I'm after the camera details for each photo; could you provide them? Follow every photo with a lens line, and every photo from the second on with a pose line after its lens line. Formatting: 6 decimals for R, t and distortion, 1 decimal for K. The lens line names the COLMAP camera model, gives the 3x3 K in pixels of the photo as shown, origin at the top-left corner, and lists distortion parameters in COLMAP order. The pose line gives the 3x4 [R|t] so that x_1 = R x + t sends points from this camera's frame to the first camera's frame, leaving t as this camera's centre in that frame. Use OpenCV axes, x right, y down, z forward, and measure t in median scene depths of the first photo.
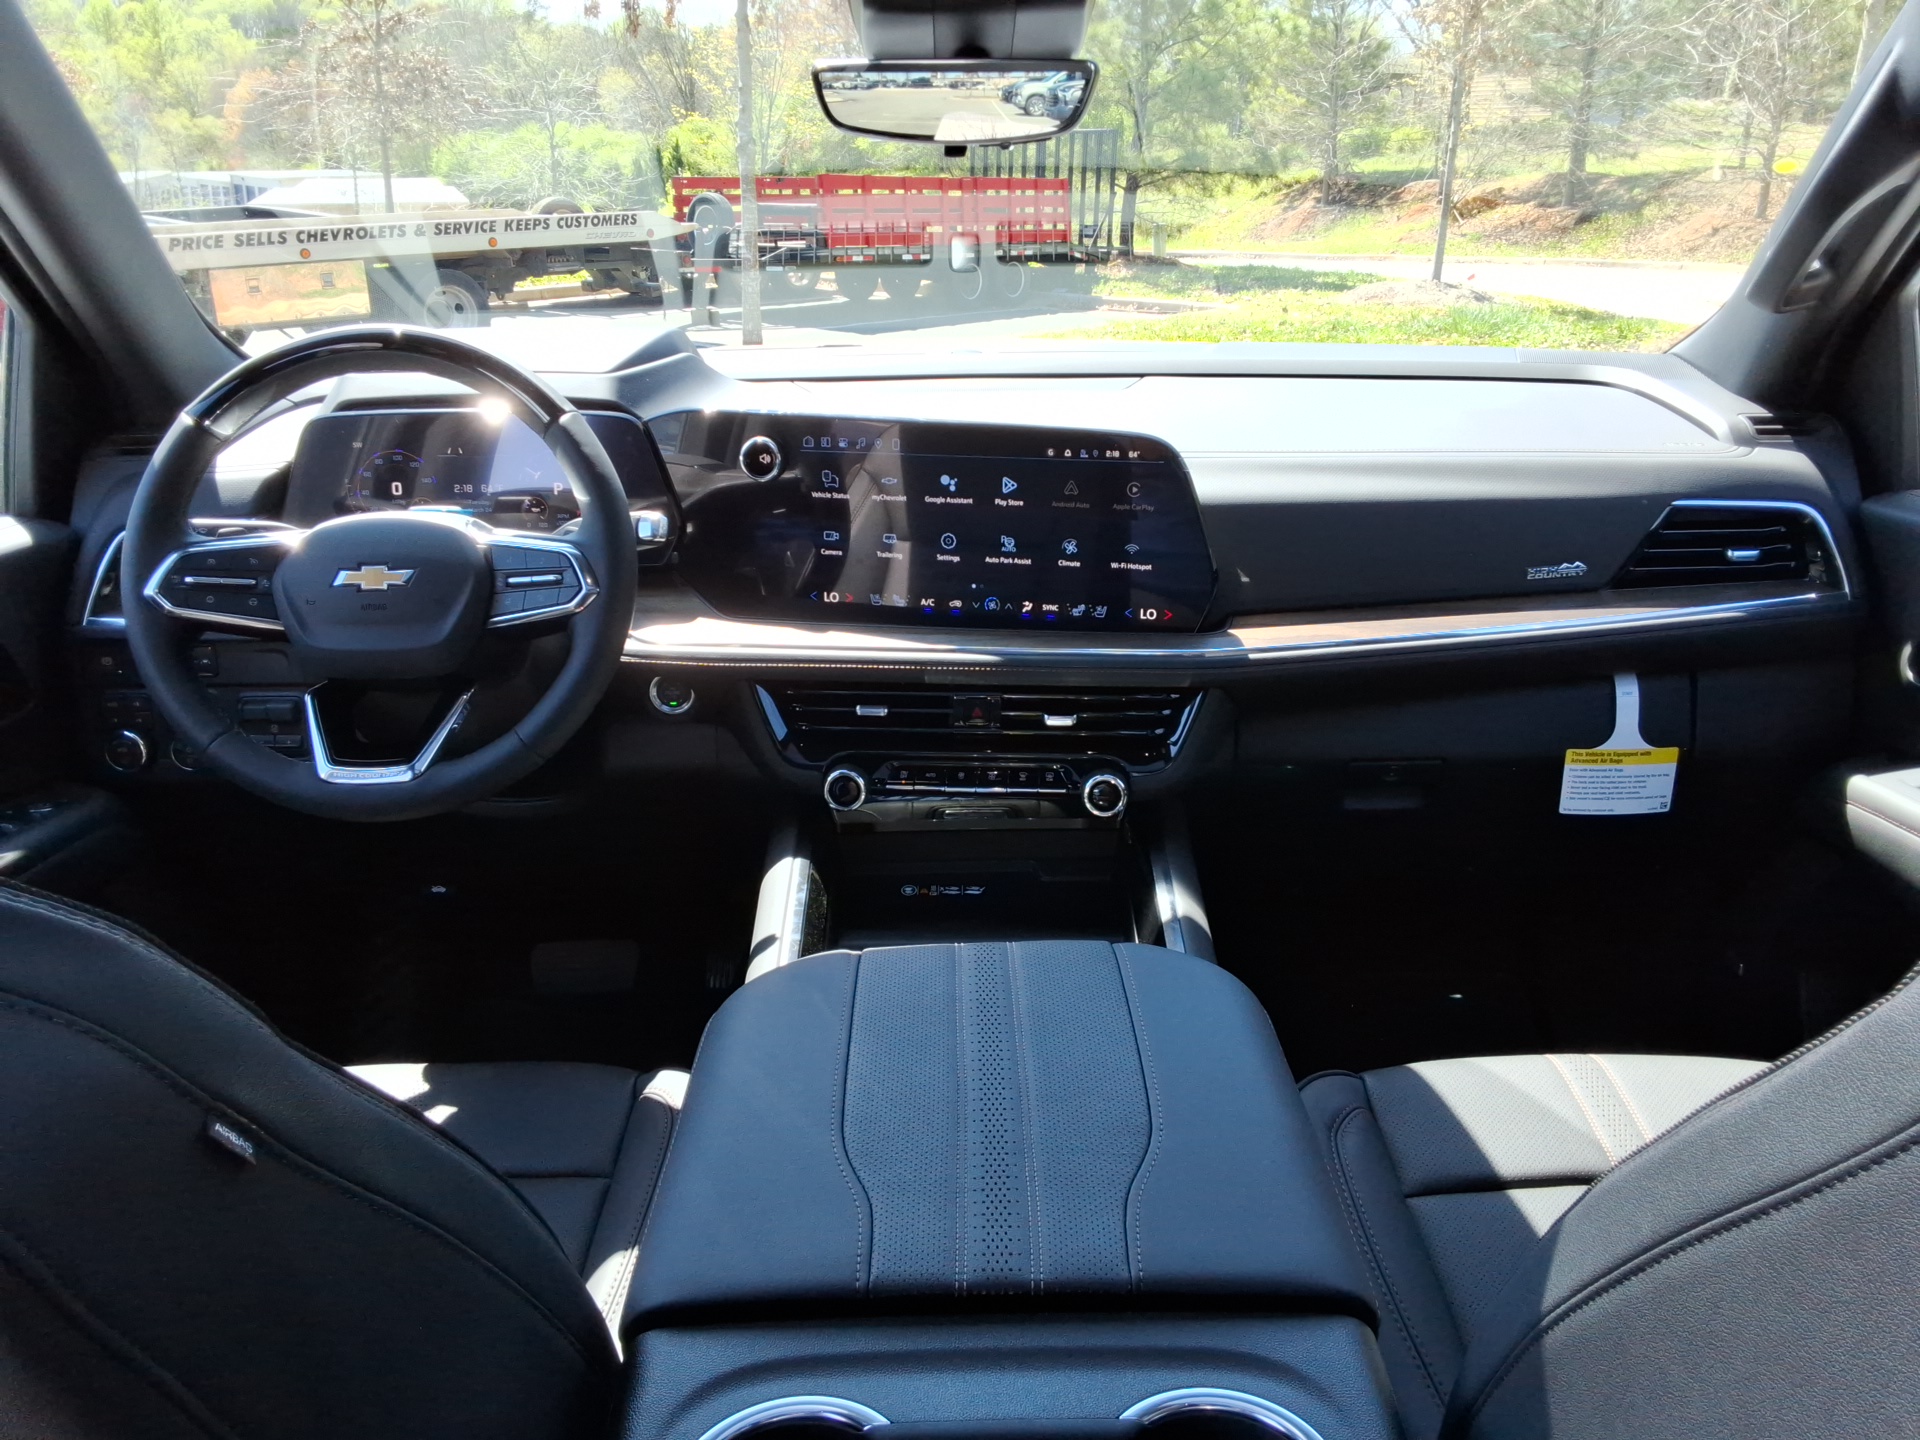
lens RADIAL K [[1540.5, 0, 967.9], [0, 1540.5, 710.9], [0, 0, 1]] dist [0.097737, -0.148555]
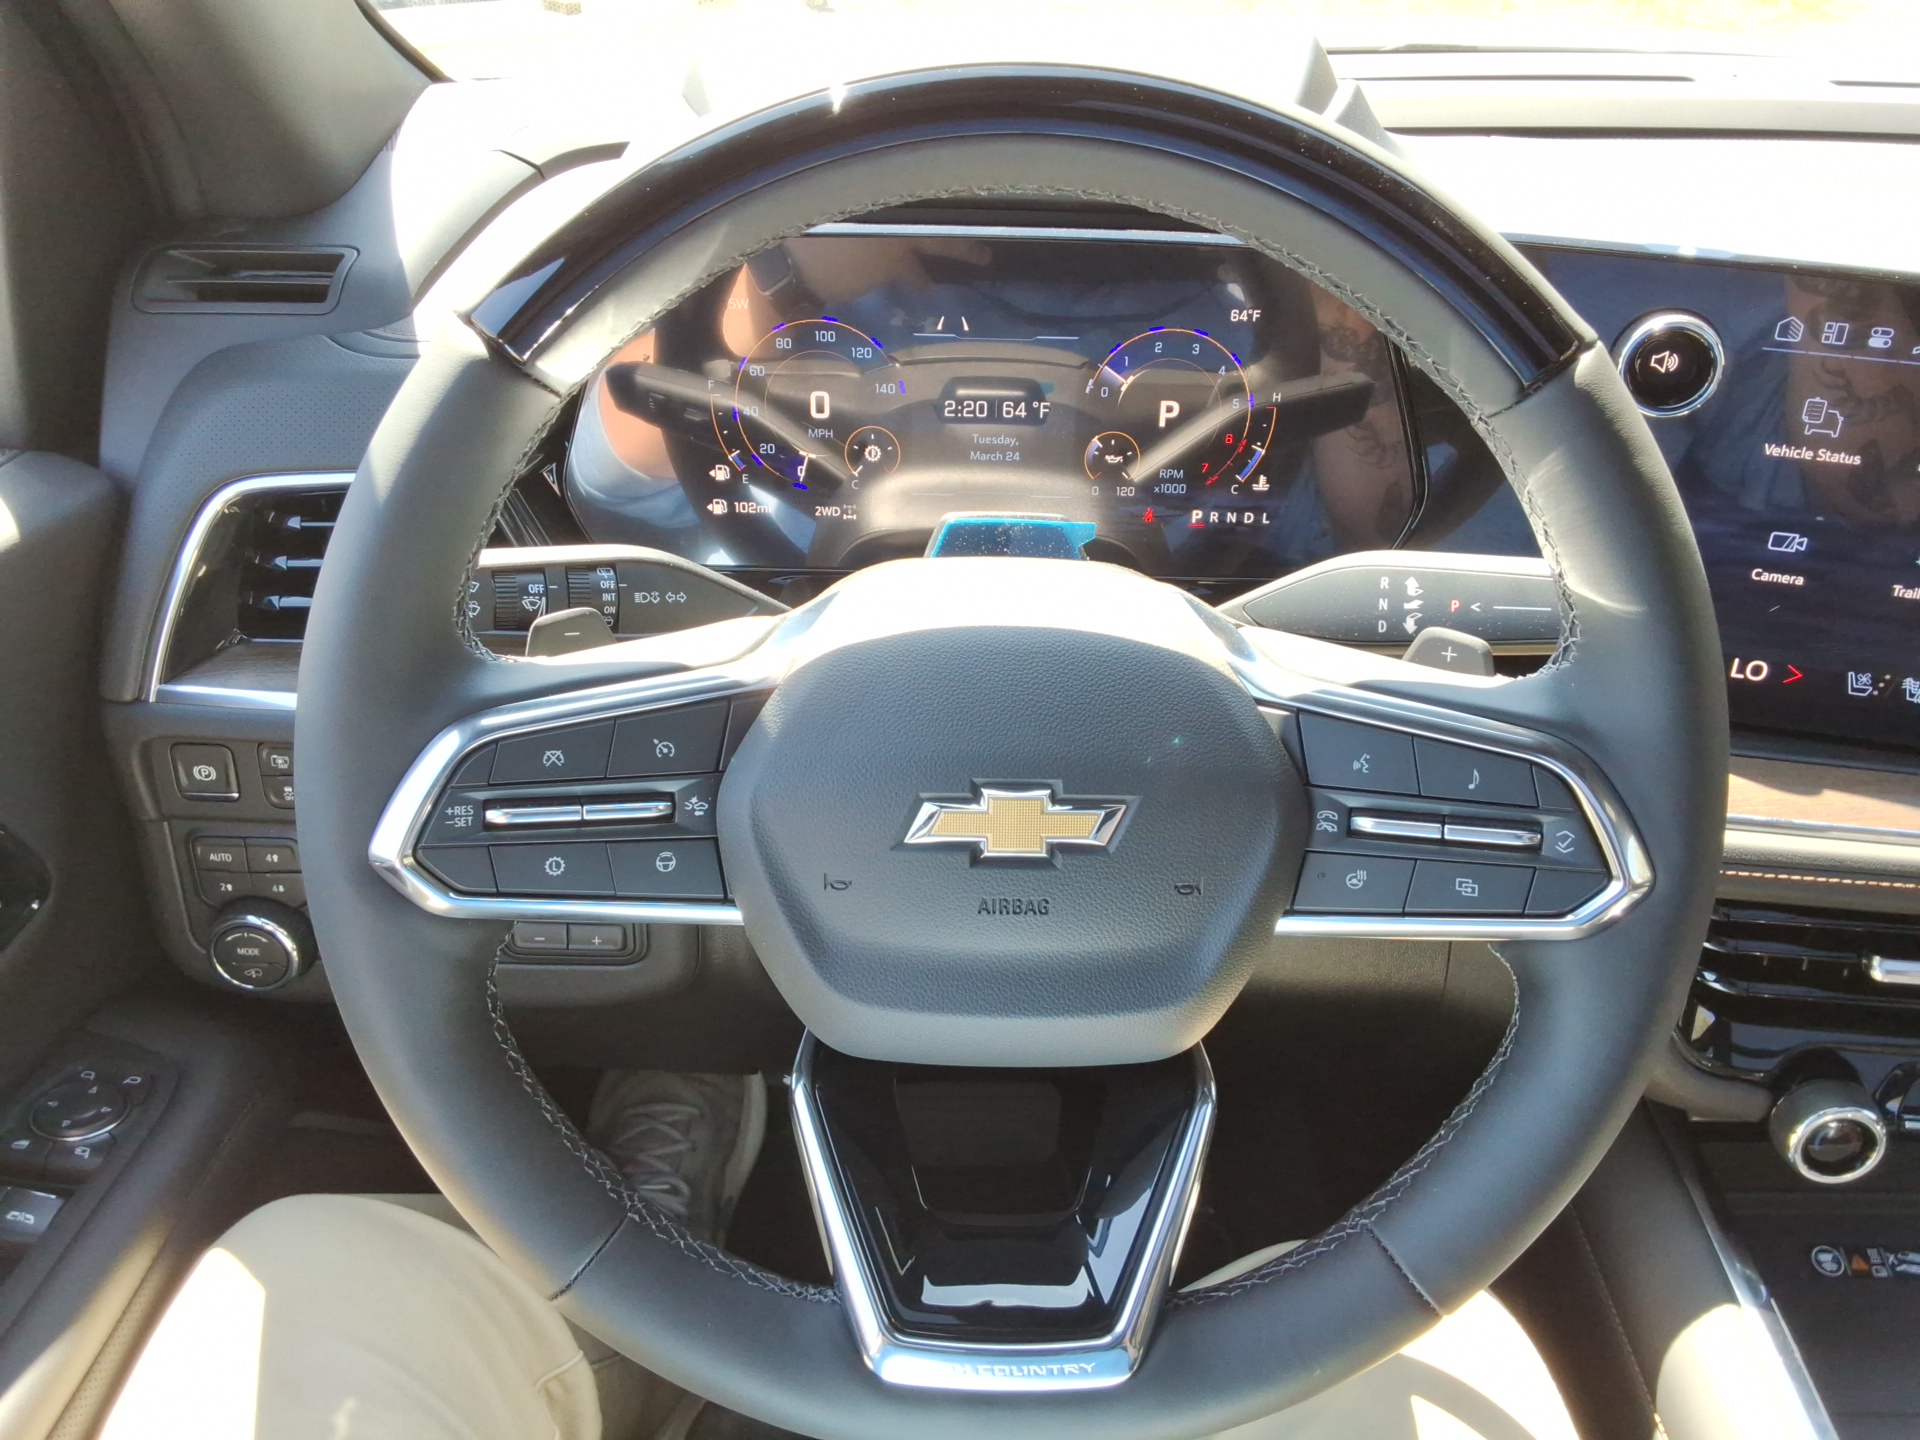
lens RADIAL K [[1540.5, 0, 955.5], [0, 1540.5, 712.8], [0, 0, 1]] dist [0.097737, -0.148555]
pose [[0.999229, 0.038740, 0.006366, -0.393981], [-0.039202, 0.975715, 0.215506, -0.183650], [0.002138, -0.215590, 0.976482, 0.657434]]
